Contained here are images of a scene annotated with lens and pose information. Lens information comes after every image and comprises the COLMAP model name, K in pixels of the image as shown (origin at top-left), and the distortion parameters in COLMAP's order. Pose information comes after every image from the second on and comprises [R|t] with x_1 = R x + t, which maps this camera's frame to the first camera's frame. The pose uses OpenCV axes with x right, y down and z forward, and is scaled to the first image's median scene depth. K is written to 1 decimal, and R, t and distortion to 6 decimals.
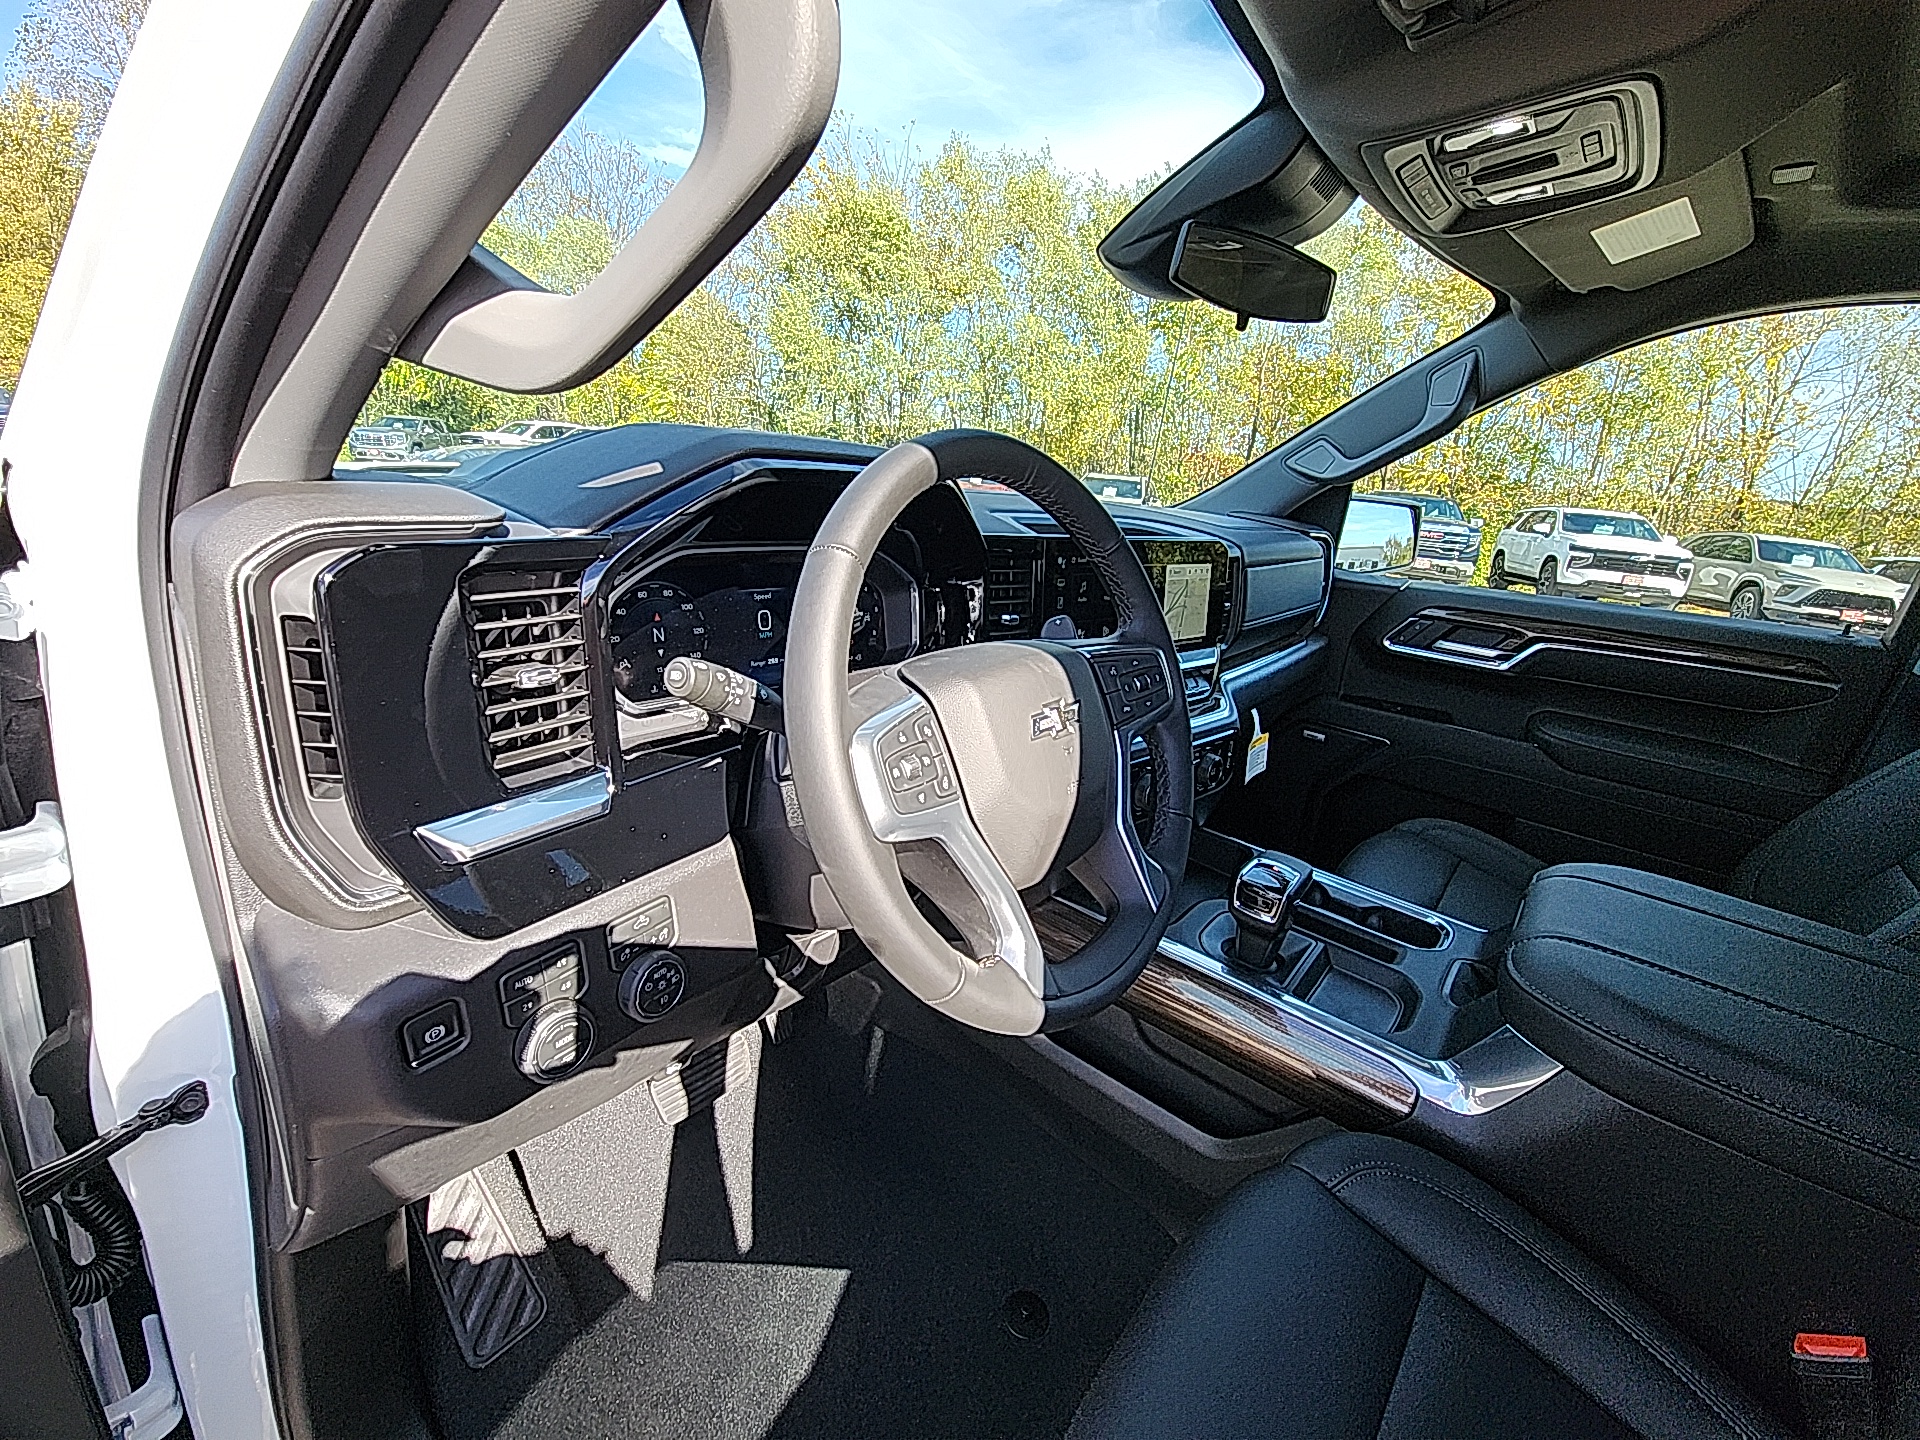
lens RADIAL K [[781.4, 0, 944.8], [0, 781.4, 716.6], [0, 0, 1]] dist [0.002239, 0.000619]
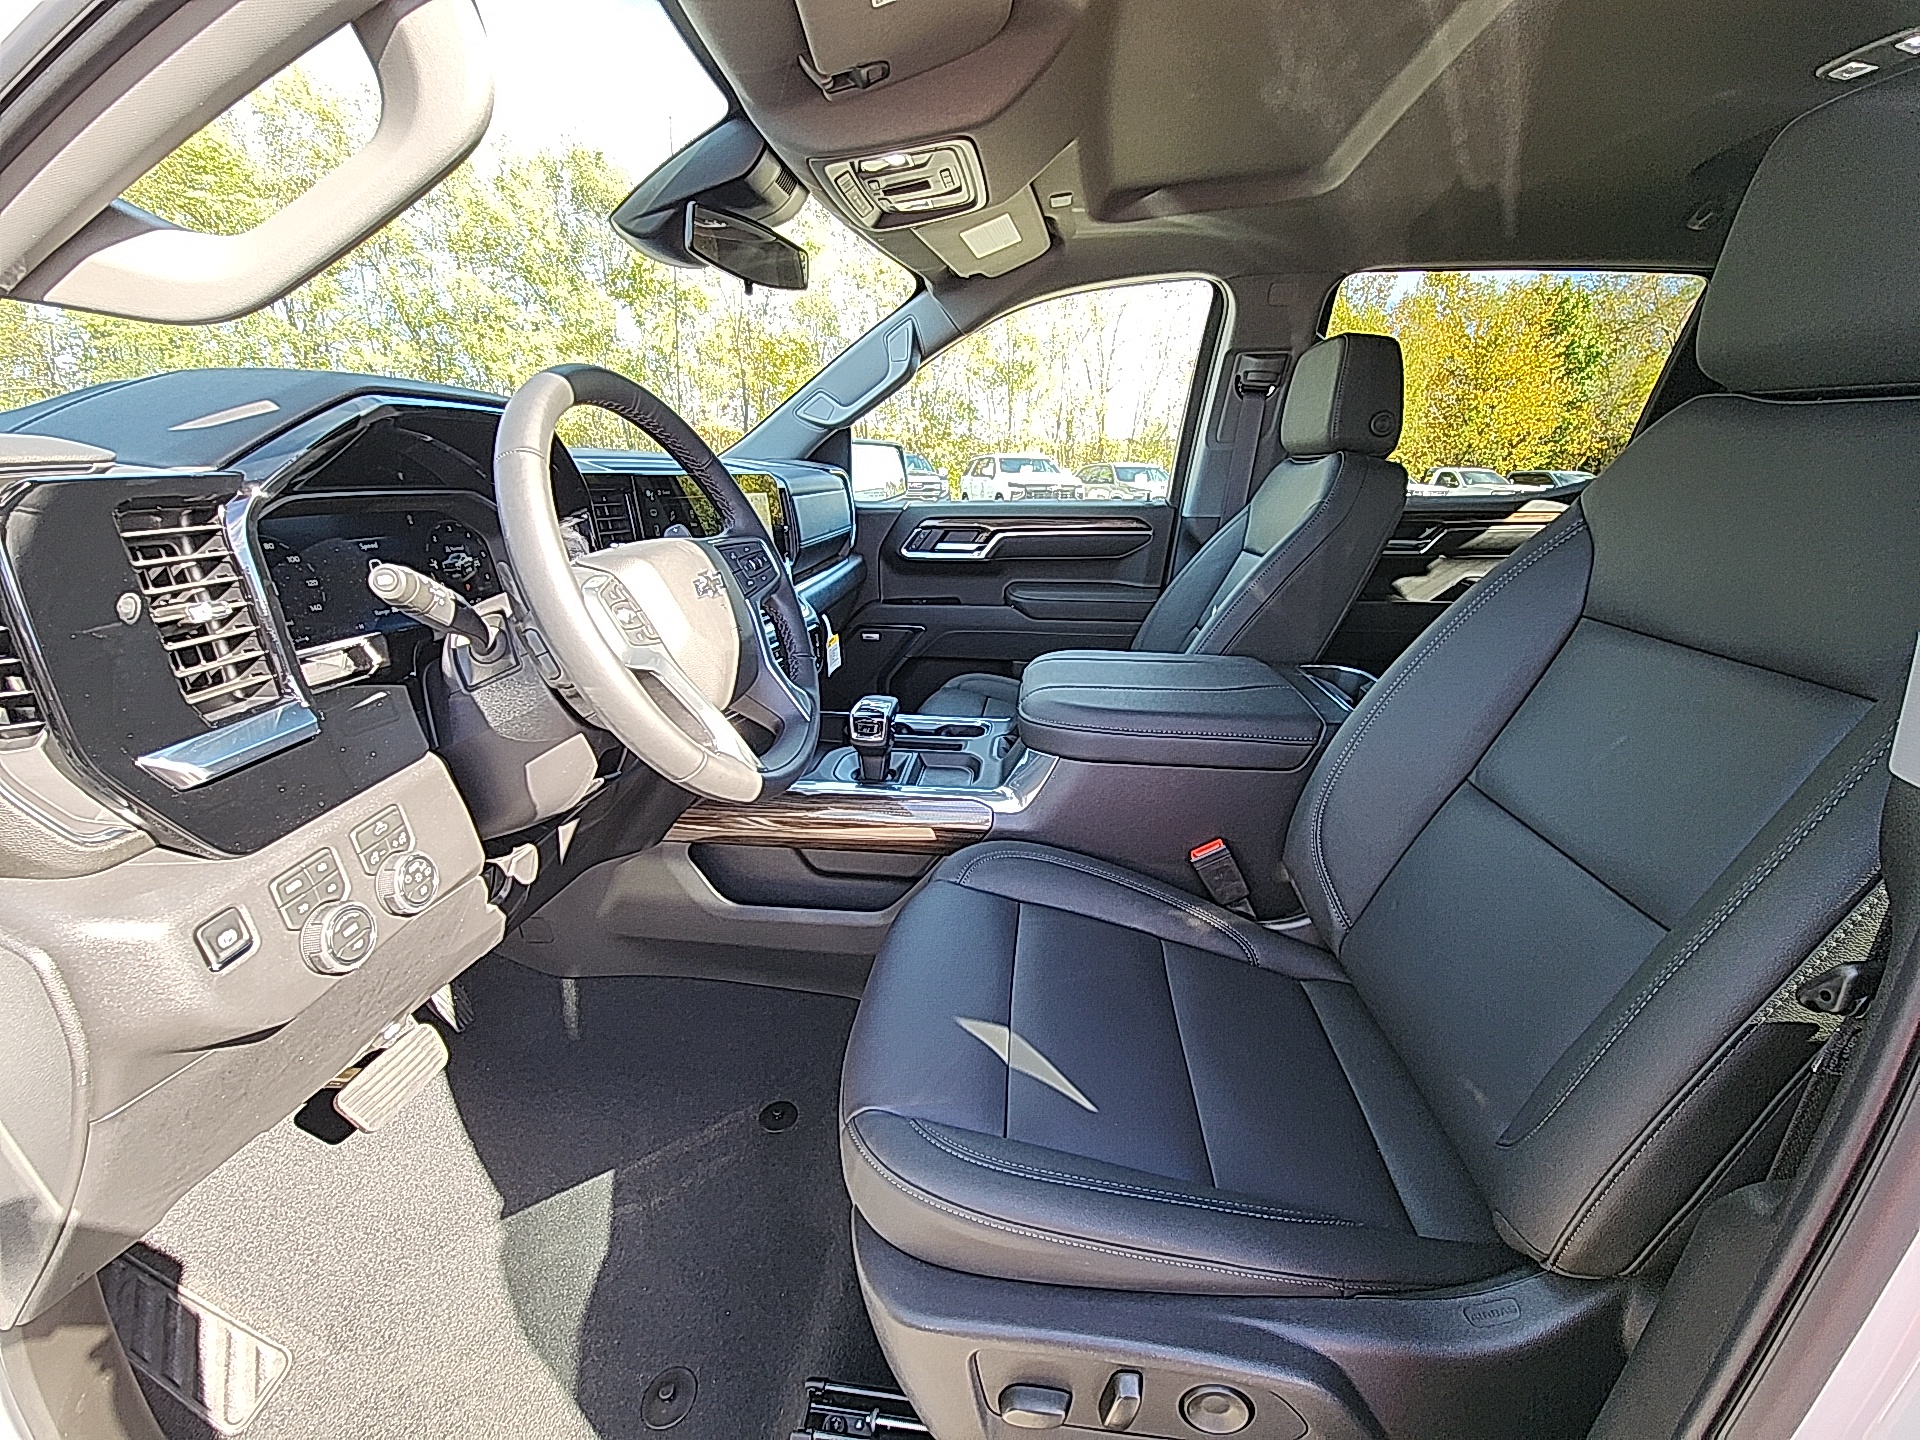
lens RADIAL K [[781.4, 0, 944.8], [0, 781.4, 716.6], [0, 0, 1]] dist [0.002239, 0.000619]
pose [[0.829915, -0.239730, 0.503756, -0.163853], [0.225126, 0.970092, 0.090768, 0.125946], [-0.510450, 0.038079, 0.859064, -0.222834]]
